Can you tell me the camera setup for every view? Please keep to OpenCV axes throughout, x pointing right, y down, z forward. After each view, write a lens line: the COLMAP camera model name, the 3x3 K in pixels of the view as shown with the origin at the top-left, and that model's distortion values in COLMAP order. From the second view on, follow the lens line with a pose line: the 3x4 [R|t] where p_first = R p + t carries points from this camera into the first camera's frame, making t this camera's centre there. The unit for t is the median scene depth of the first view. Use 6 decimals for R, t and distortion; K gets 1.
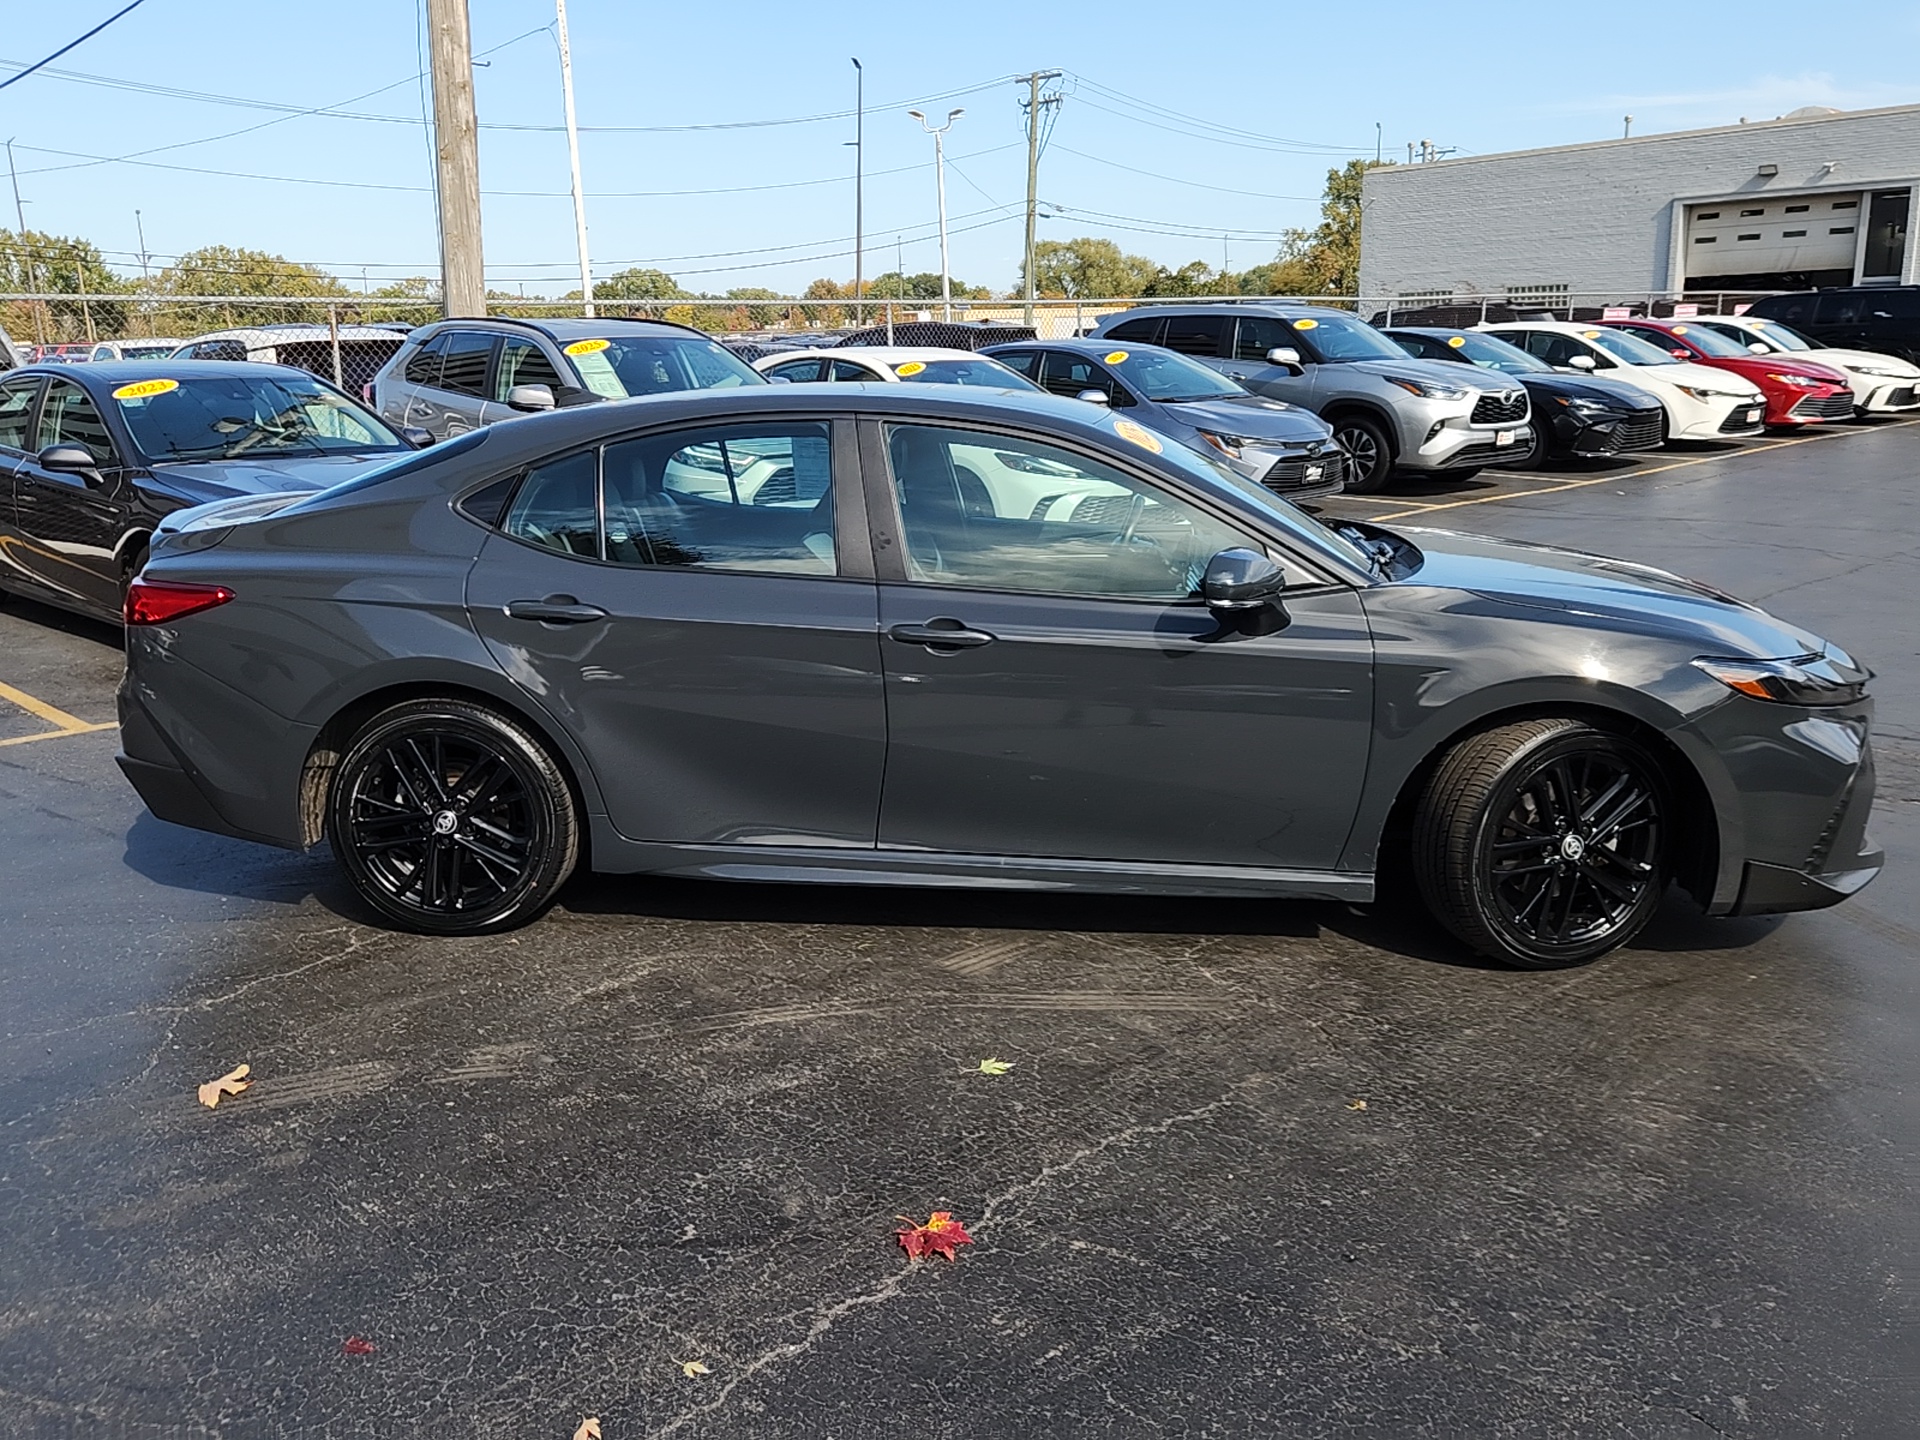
lens RADIAL K [[1599.6, 0, 960.0], [0, 1599.6, 720.0], [0, 0, 1]] dist [0.038817, -0.033526]
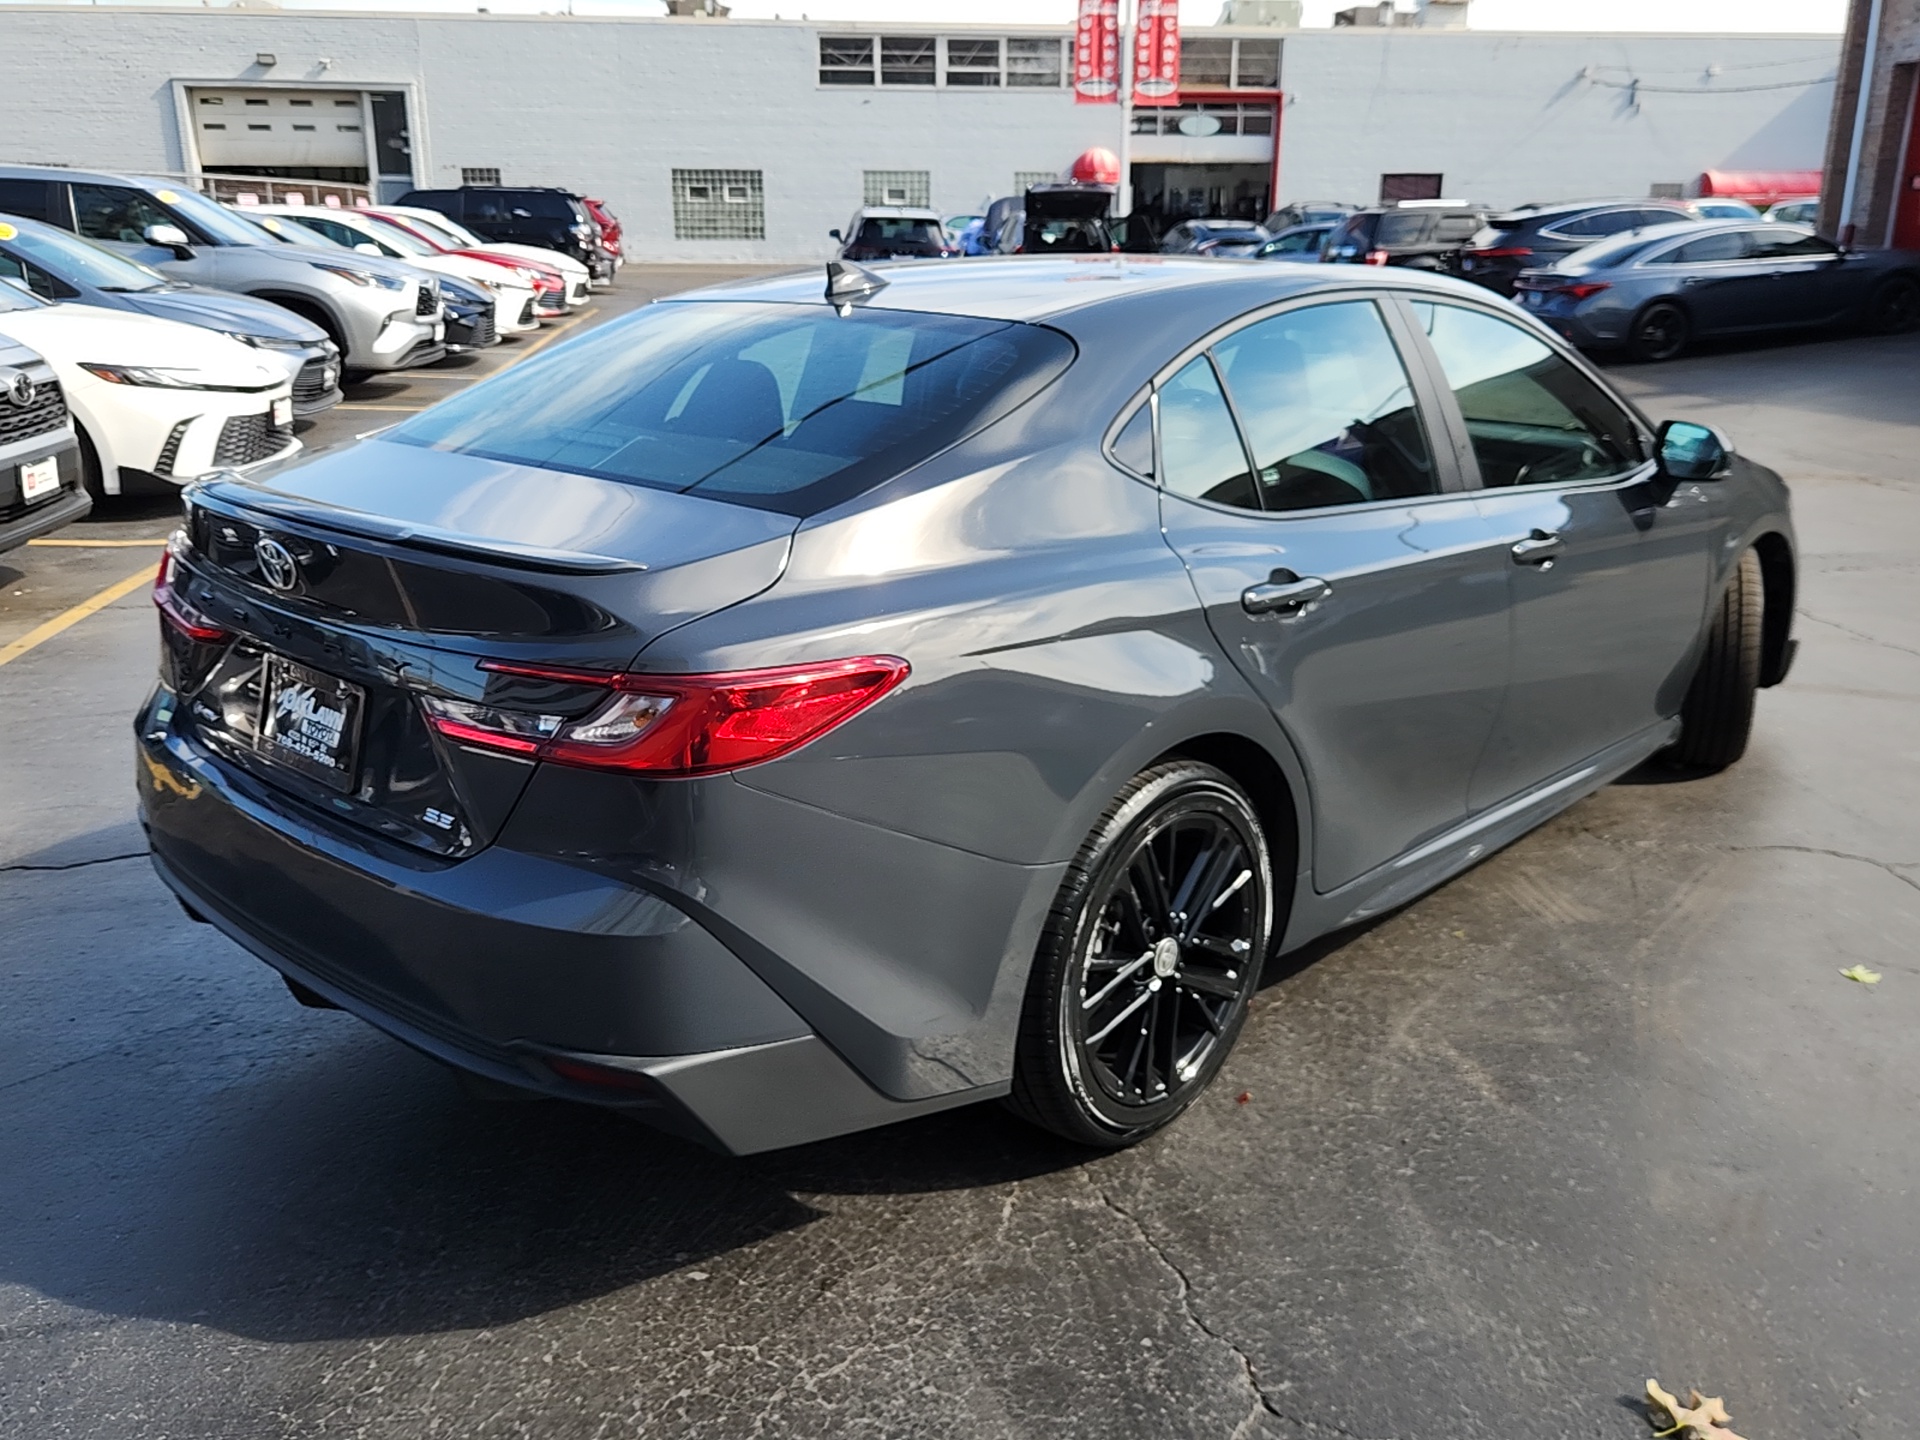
lens RADIAL K [[1599.6, 0, 960.0], [0, 1599.6, 720.0], [0, 0, 1]] dist [0.038817, -0.033526]
pose [[0.605805, -0.208799, 0.767726, -0.085303], [0.162293, 0.977091, 0.137676, -0.012792], [-0.778884, 0.041192, 0.625814, 0.069429]]
